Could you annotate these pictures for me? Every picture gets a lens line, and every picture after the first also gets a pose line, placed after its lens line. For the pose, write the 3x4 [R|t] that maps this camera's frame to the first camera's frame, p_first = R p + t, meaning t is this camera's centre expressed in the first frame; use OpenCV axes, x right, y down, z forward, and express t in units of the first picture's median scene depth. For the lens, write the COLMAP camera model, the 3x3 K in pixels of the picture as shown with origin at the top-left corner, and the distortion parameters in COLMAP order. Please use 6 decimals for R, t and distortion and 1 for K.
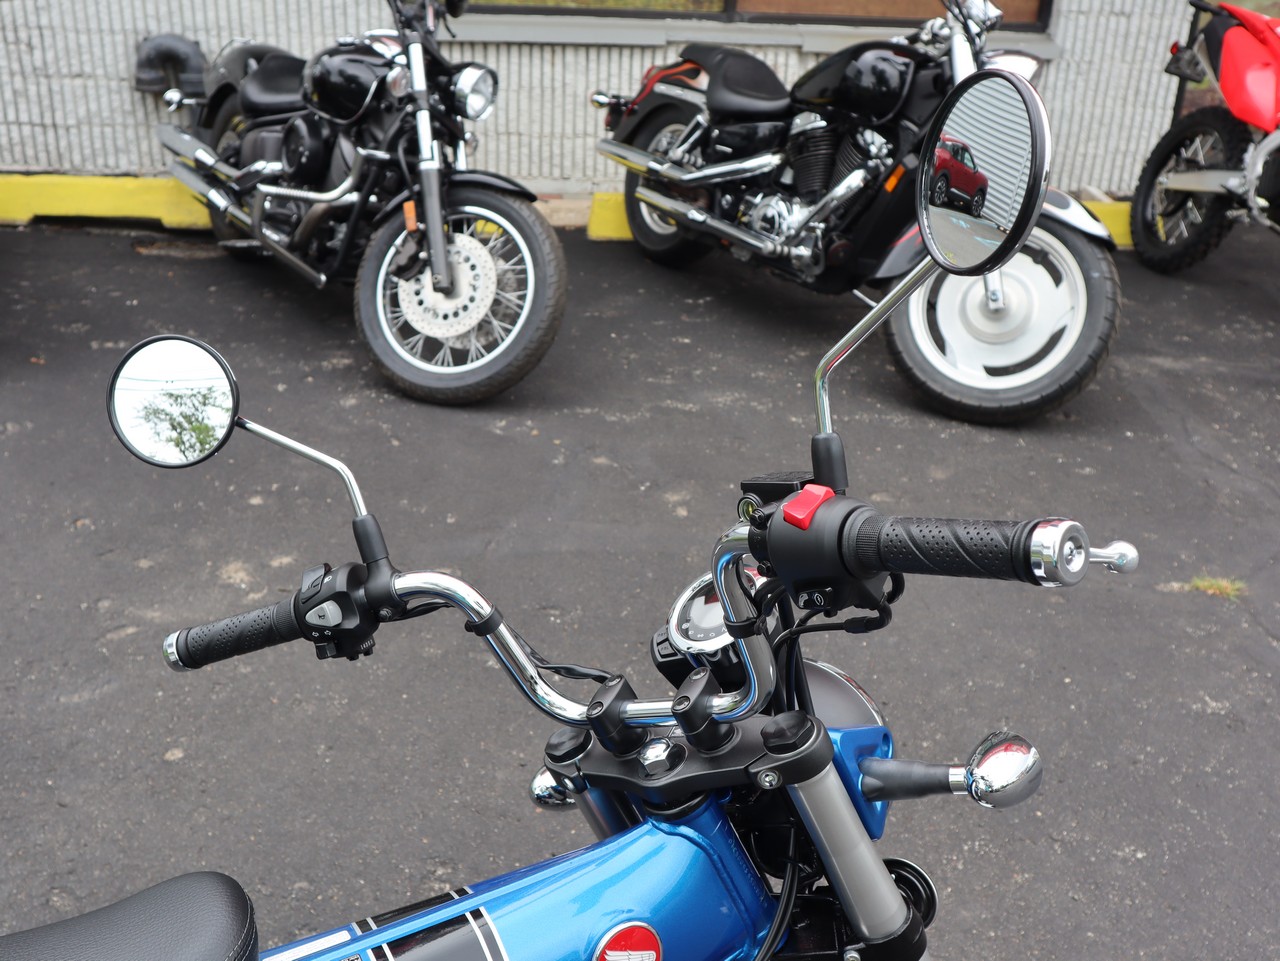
lens RADIAL K [[1329.7, 0, 640.0], [0, 1329.7, 480.5], [0, 0, 1]] dist [-0.060582, 0.120571]
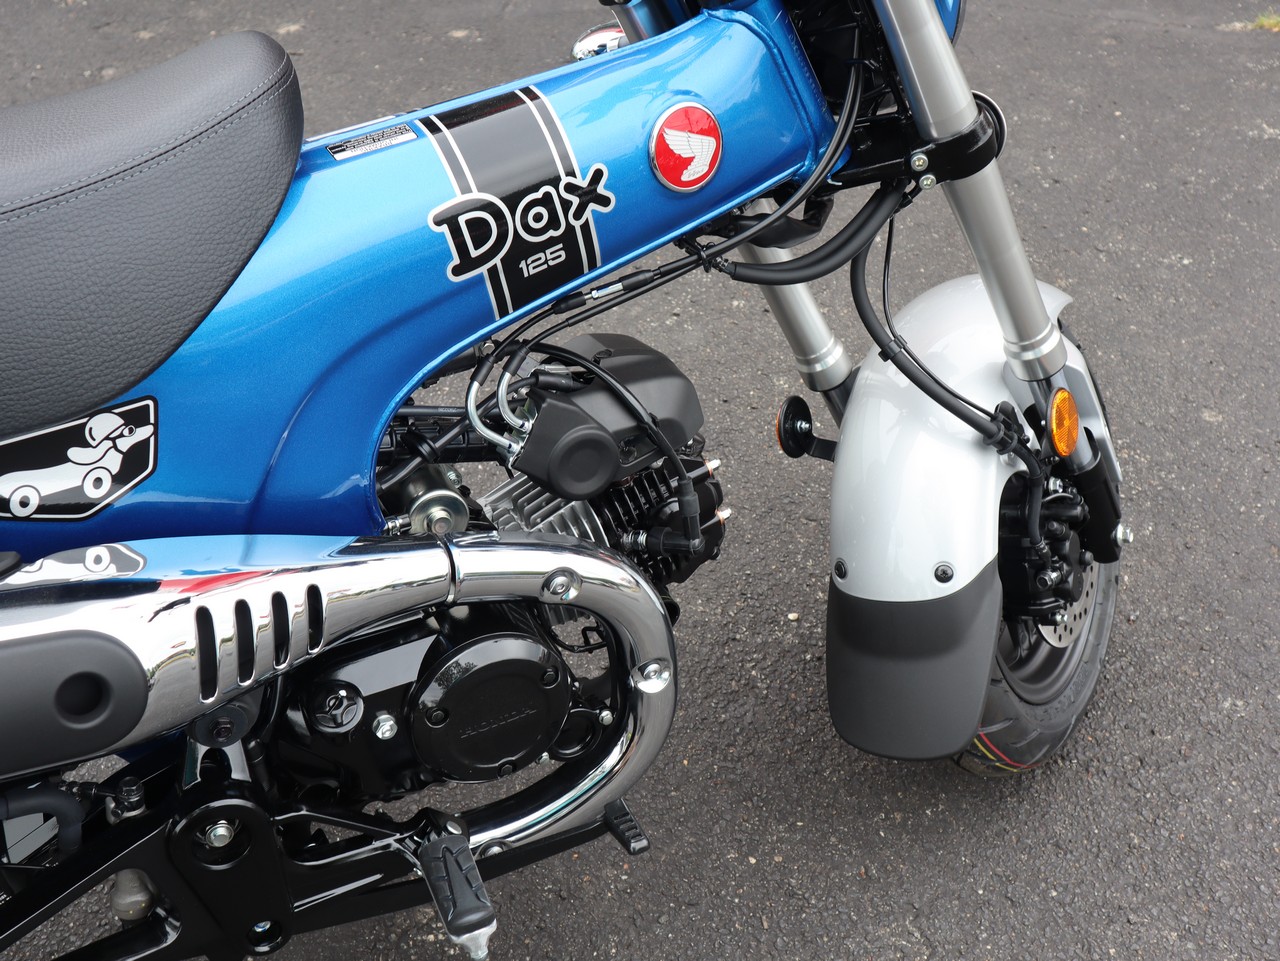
lens RADIAL K [[1329.7, 0, 640.0], [0, 1329.7, 480.5], [0, 0, 1]] dist [-0.060582, 0.120571]
pose [[0.999377, -0.029283, -0.019711, -0.009936], [0.033767, 0.955790, 0.292104, 0.098539], [0.010286, -0.292587, 0.956184, 0.004036]]
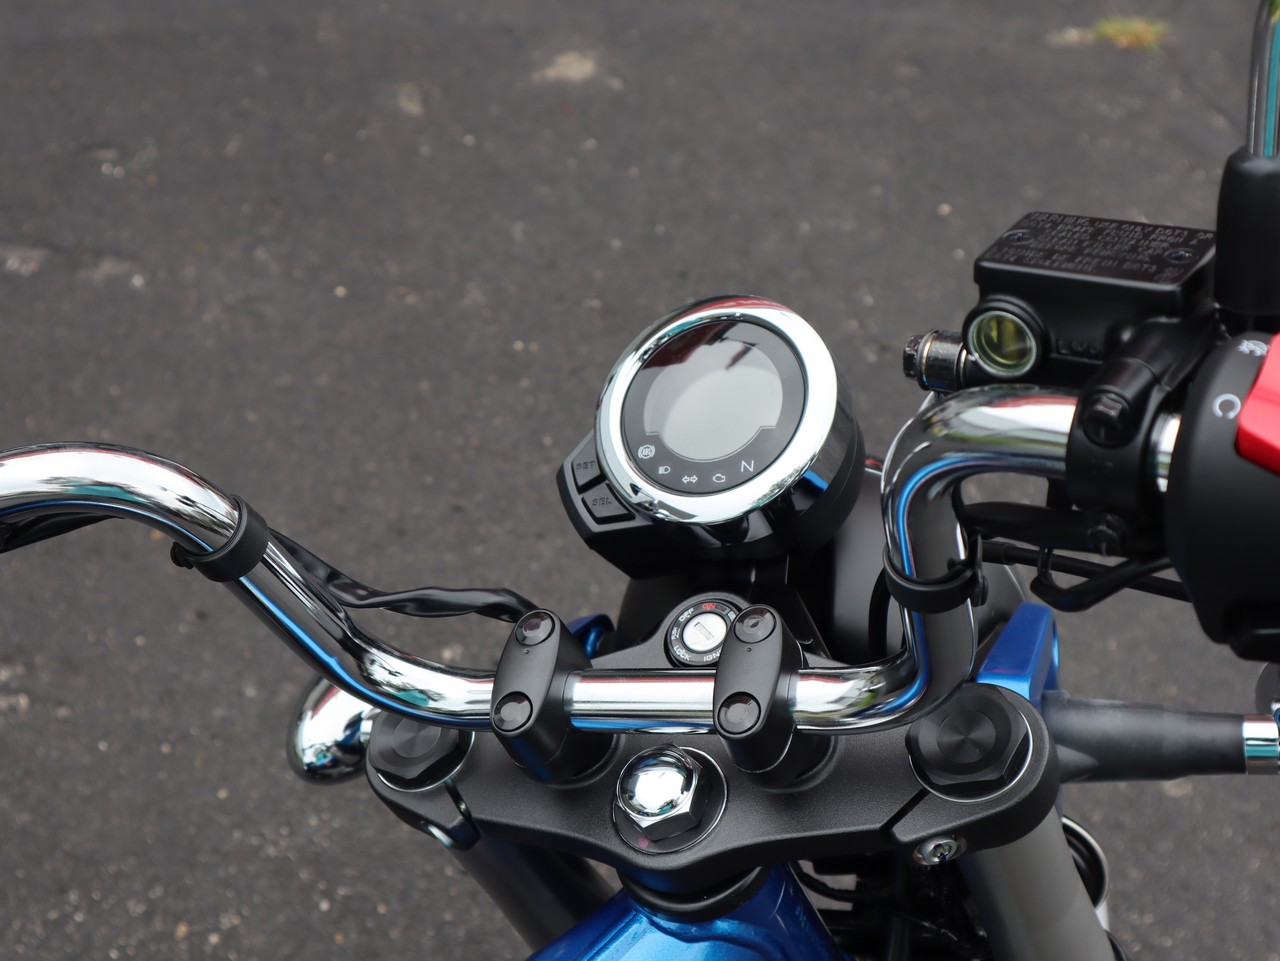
lens RADIAL K [[1827.6, 0, 649.1], [0, 1827.6, 482.8], [0, 0, 1]] dist [0.021294, 0.099036]
pose [[0.963530, -0.118472, 0.239946, -0.041926], [0.028029, 0.936407, 0.349793, -0.035743], [-0.266128, -0.330311, 0.905577, 0.154665]]
